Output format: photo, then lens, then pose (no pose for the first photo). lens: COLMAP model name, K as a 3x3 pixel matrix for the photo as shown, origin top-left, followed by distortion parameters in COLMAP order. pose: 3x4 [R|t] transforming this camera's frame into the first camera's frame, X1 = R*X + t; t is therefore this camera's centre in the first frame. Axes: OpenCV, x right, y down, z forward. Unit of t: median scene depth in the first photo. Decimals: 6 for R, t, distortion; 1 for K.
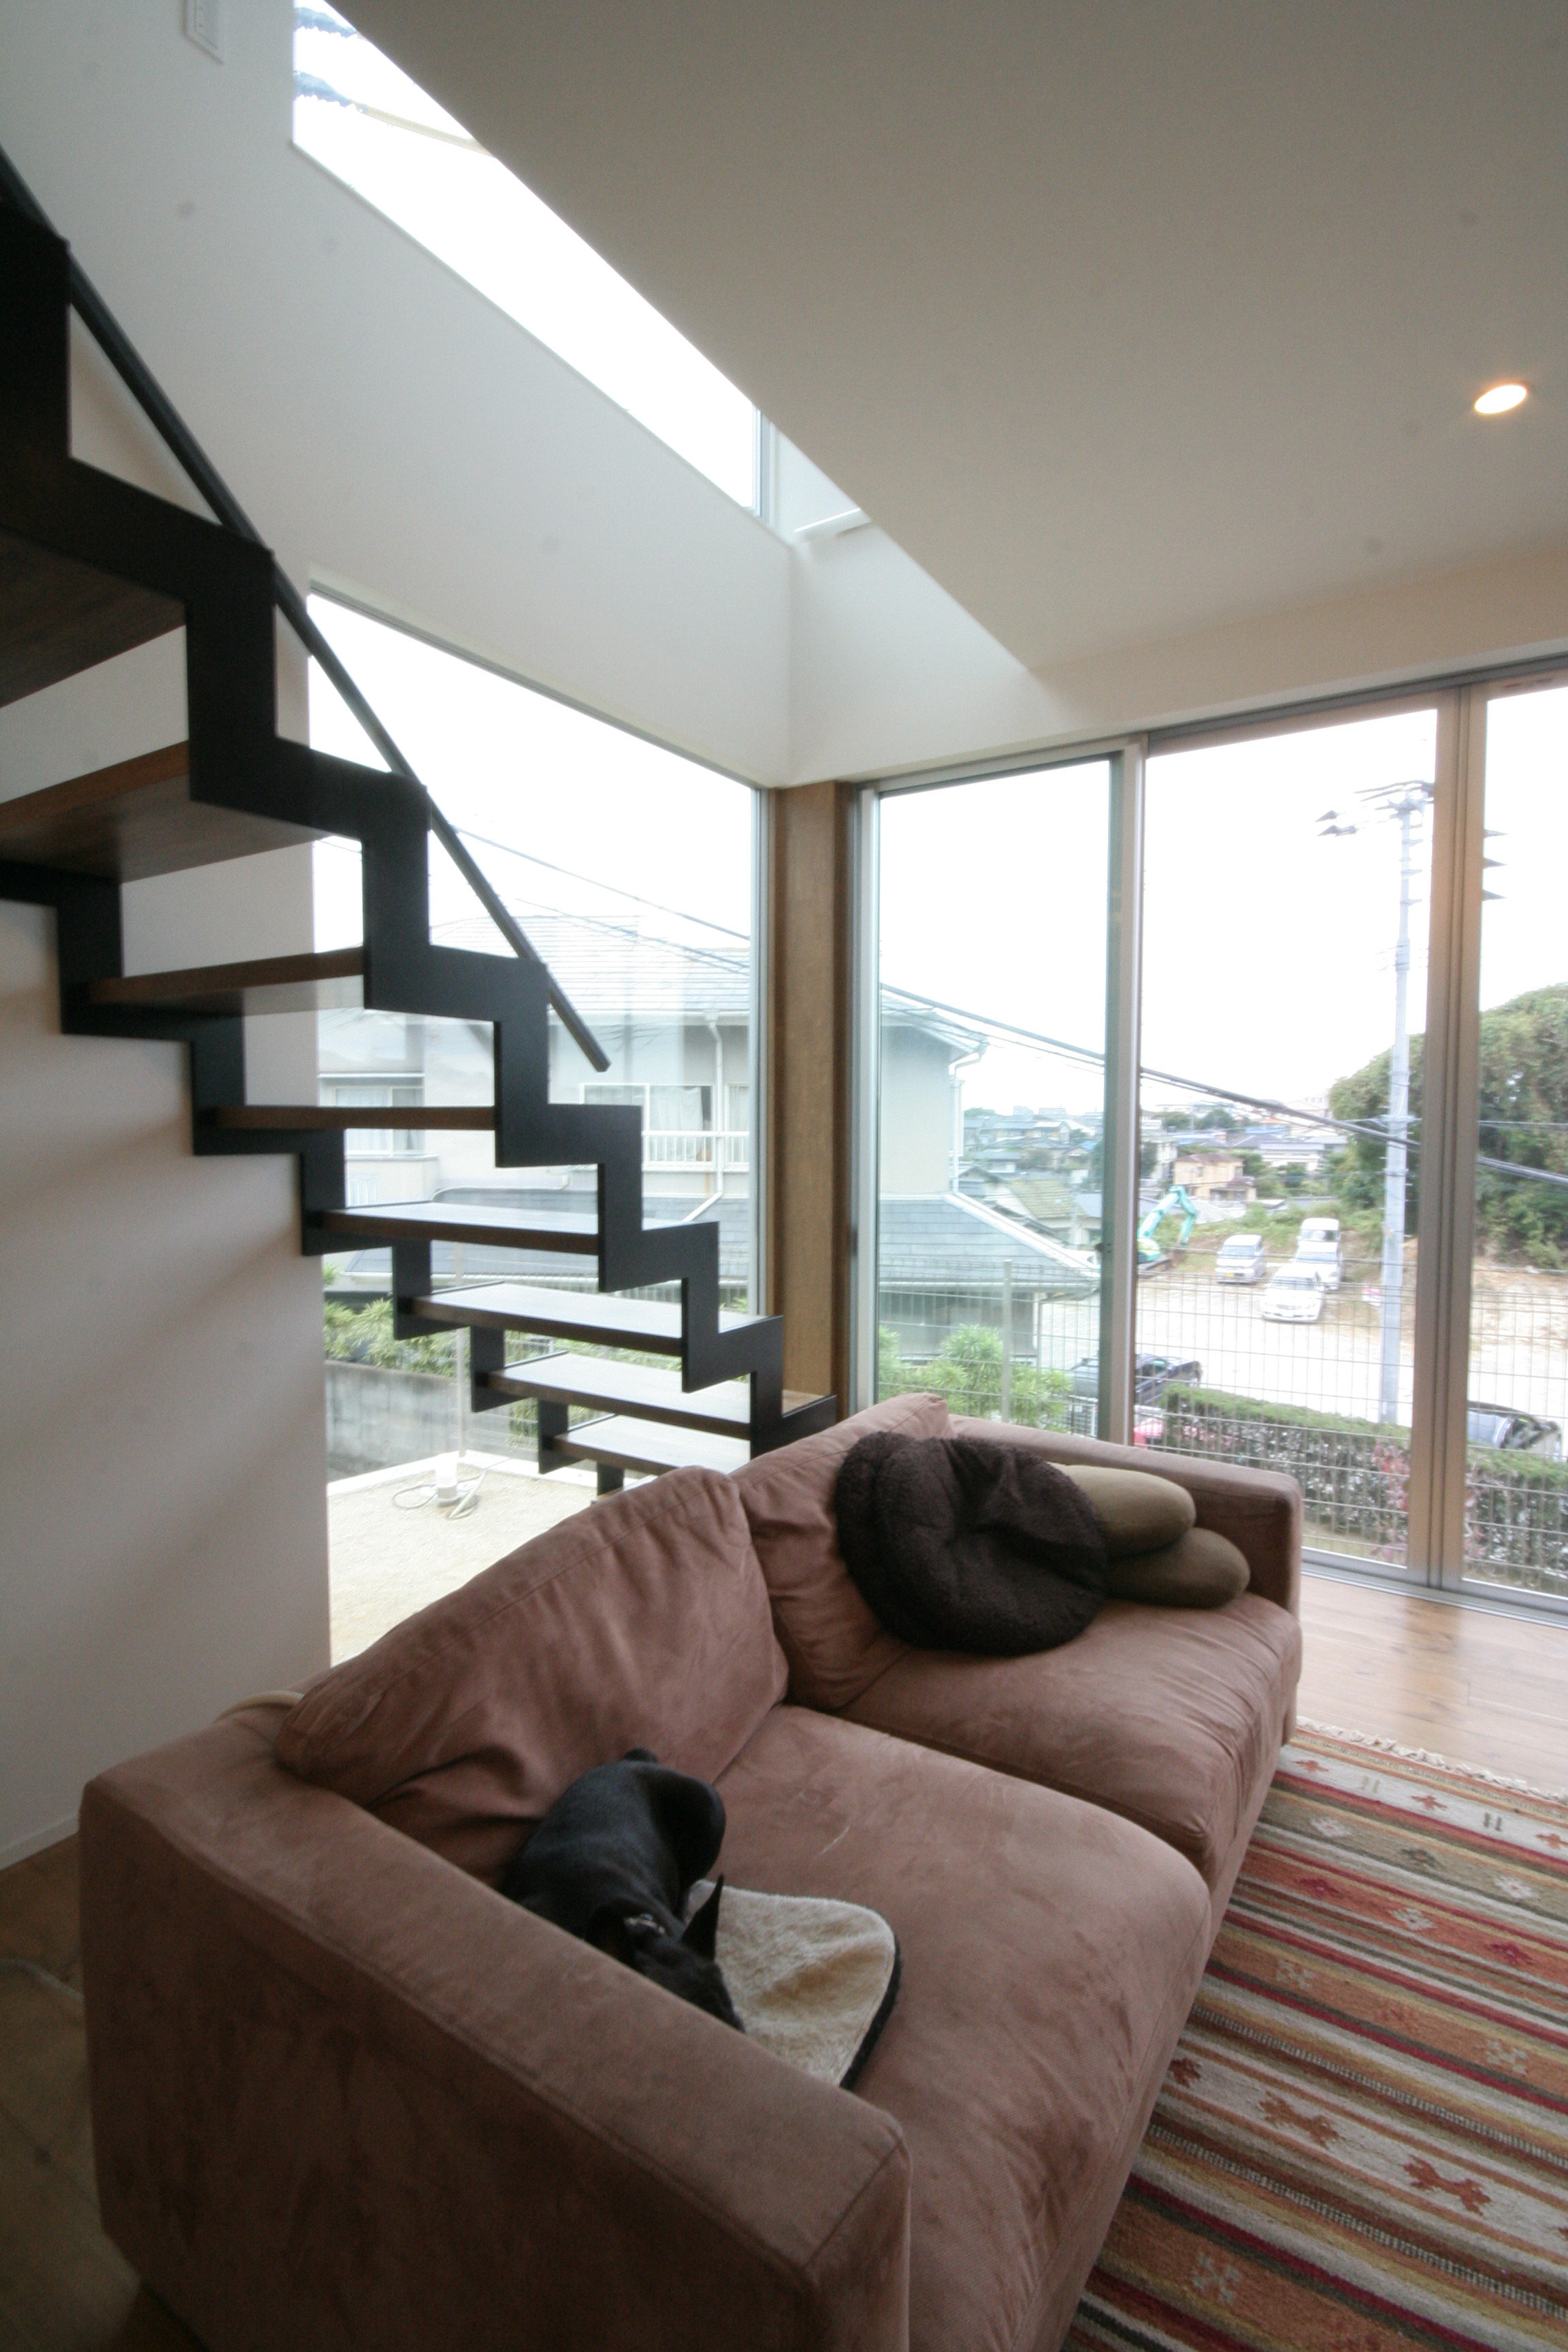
lens RADIAL K [[1091.1, 0, 802.5], [0, 1091.1, 1174.0], [0, 0, 1]] dist [0.000904, -0.004612]
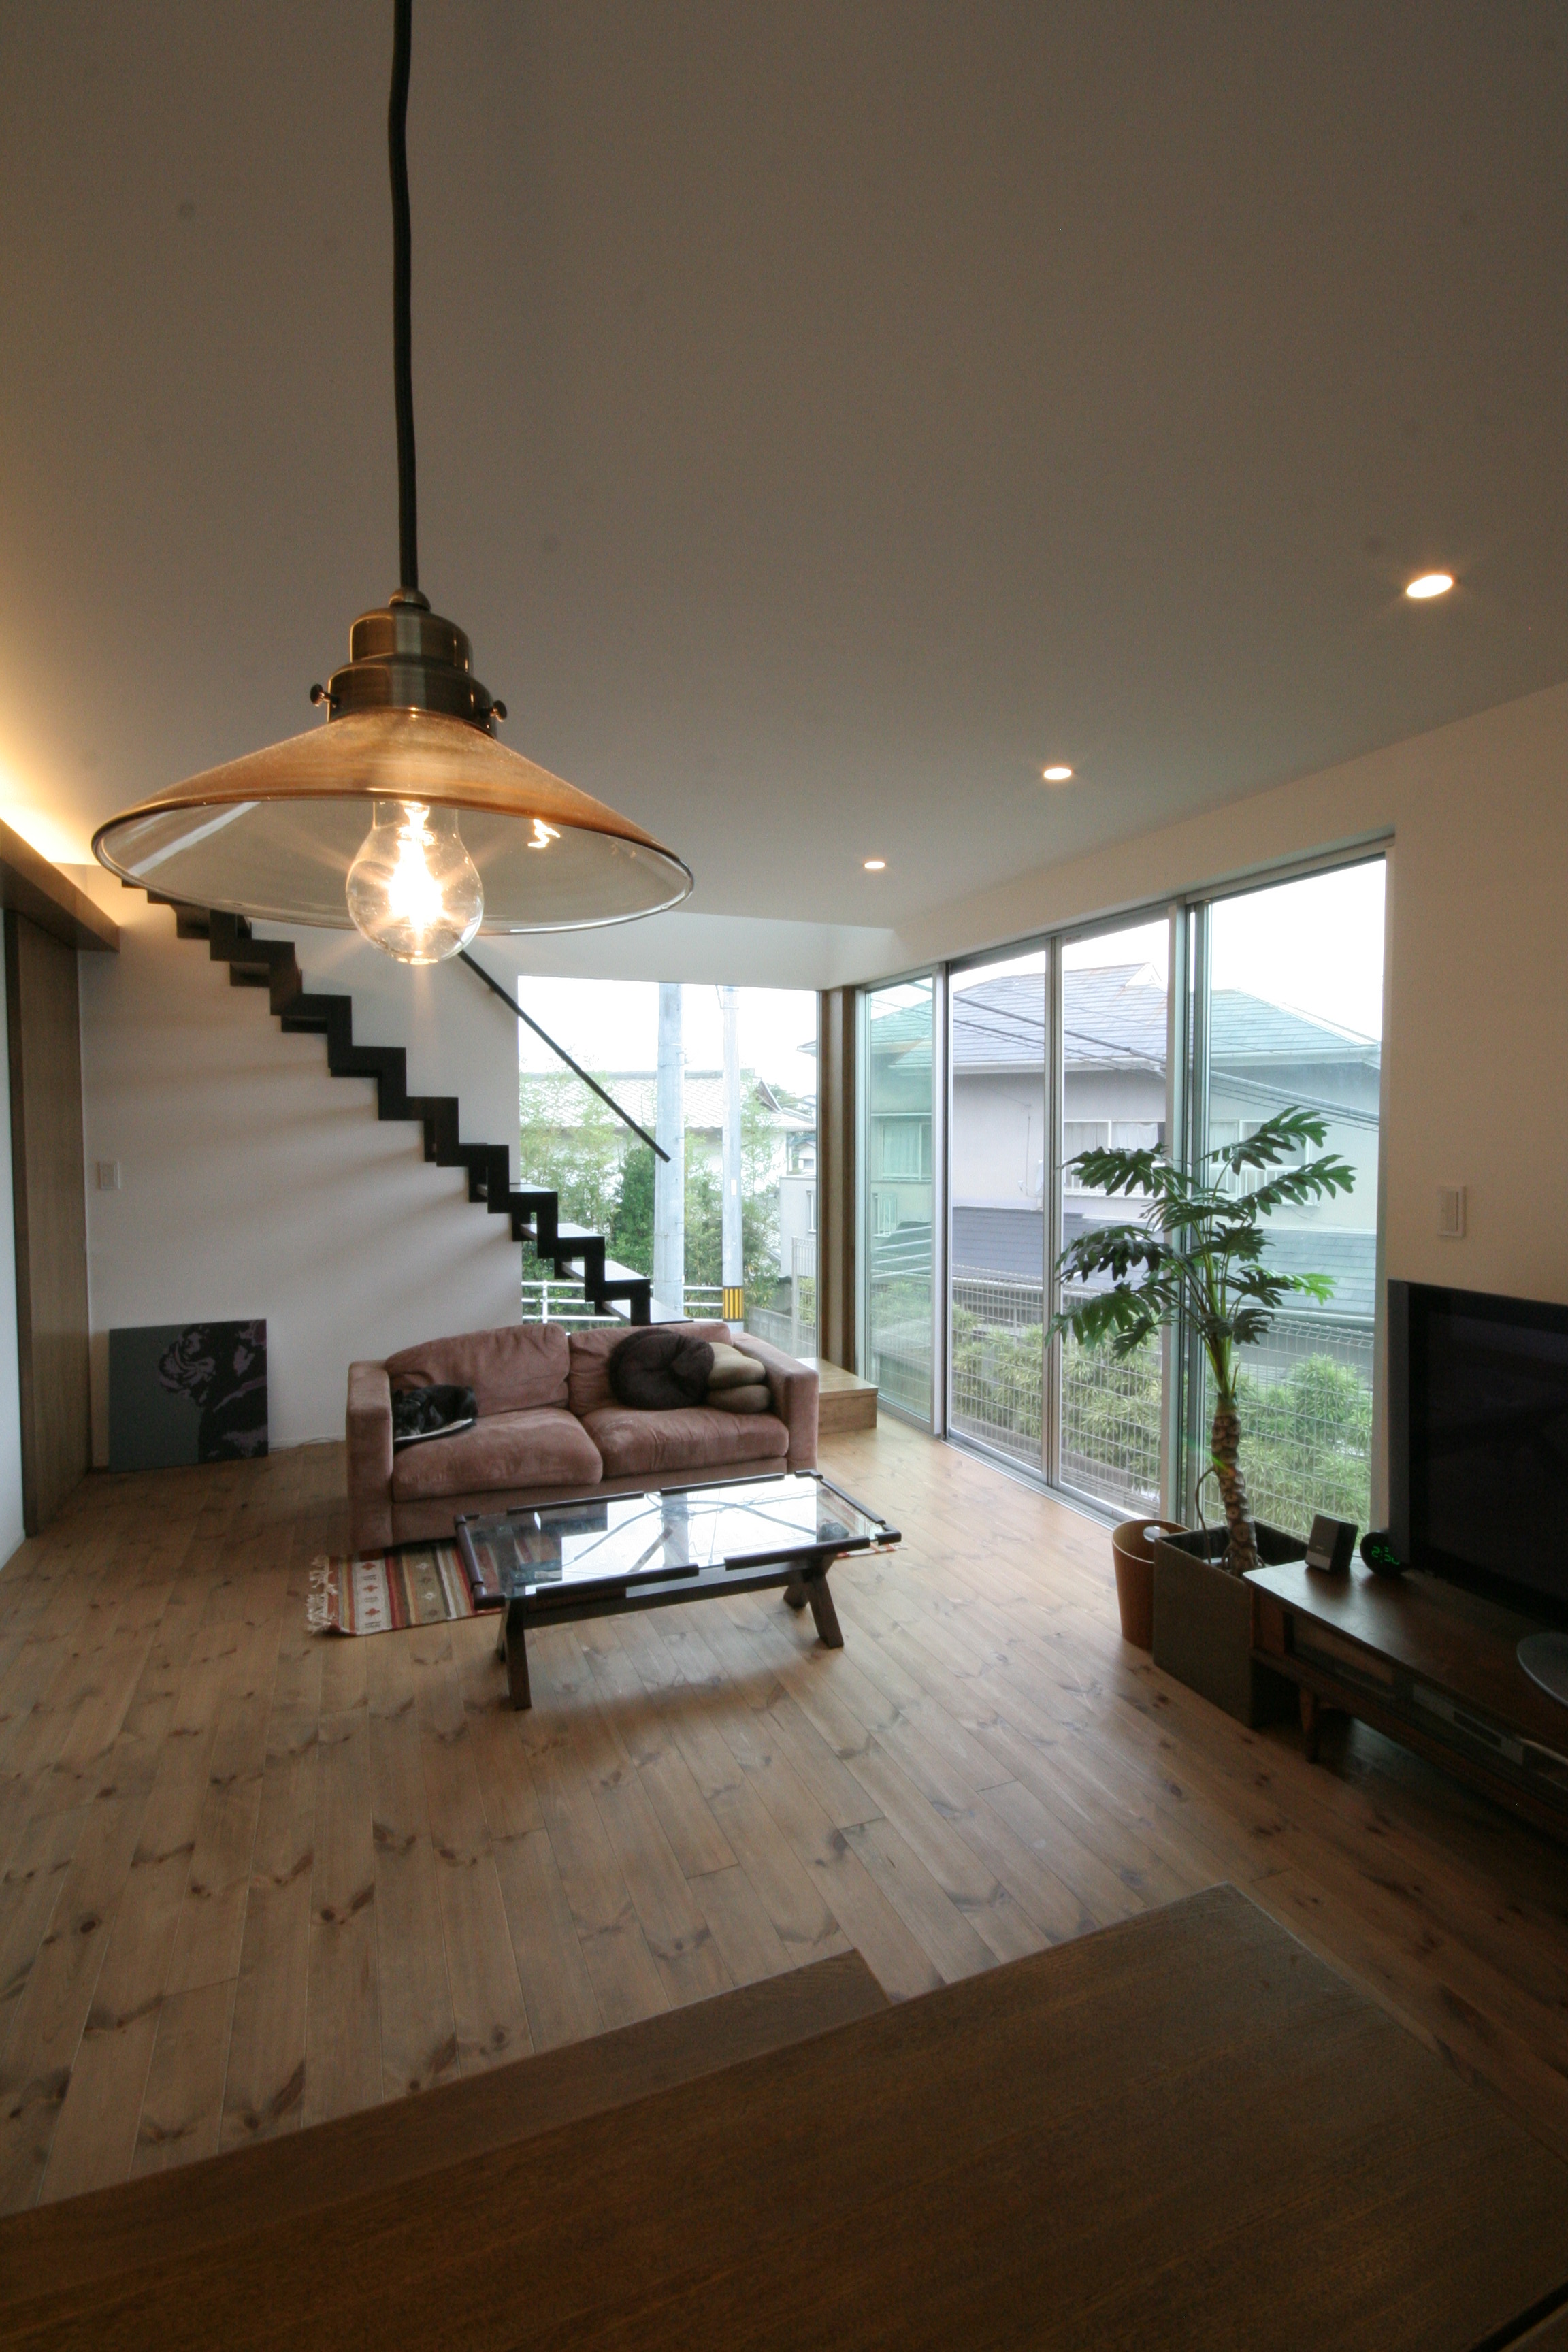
lens RADIAL K [[1091.1, 0, 808.8], [0, 1091.1, 1169.8], [0, 0, 1]] dist [0.000904, -0.004612]
pose [[0.825122, 0.016935, -0.564701, 0.262416], [-0.025349, 0.999654, -0.007061, -0.015443], [0.564386, 0.020141, 0.825265, -0.122286]]
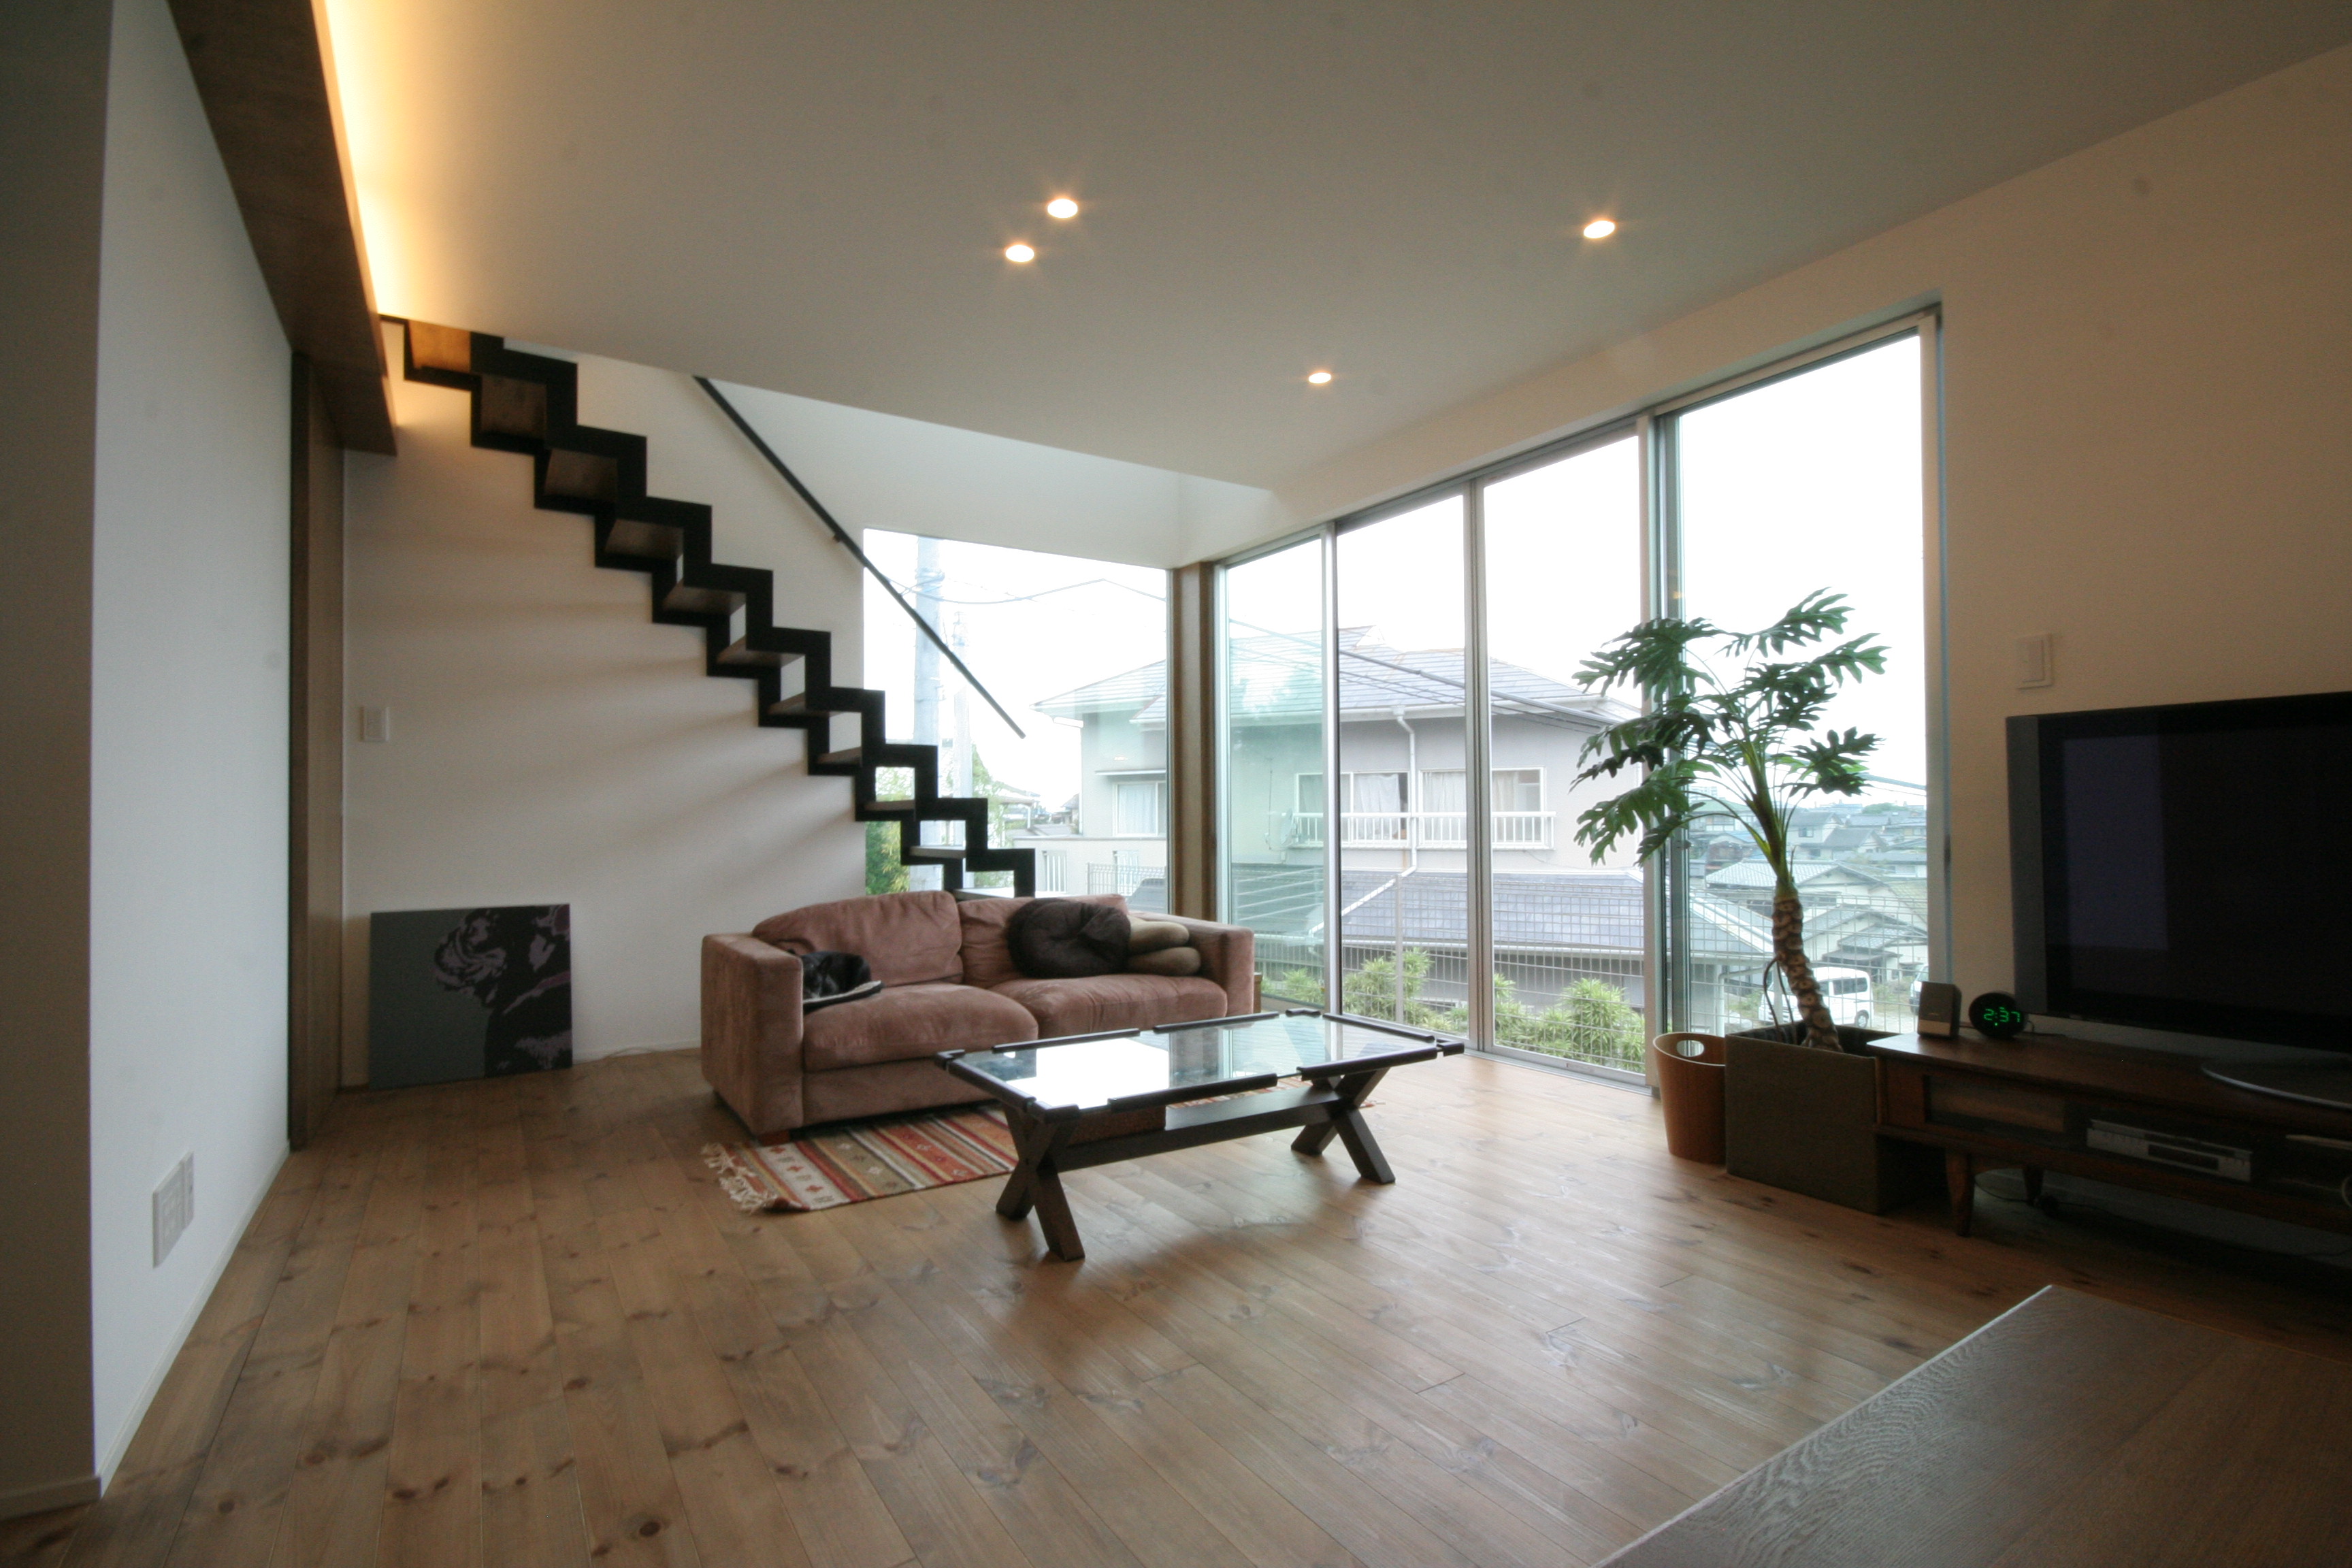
lens RADIAL K [[1091.1, 0, 1176.9], [0, 1091.1, 799.6], [0, 0, 1]] dist [0.000904, -0.004612]
pose [[0.909745, -0.019193, -0.414723, 0.183294], [-0.010373, 0.997568, -0.068921, 0.030076], [0.415038, 0.067002, 0.907334, -0.131540]]
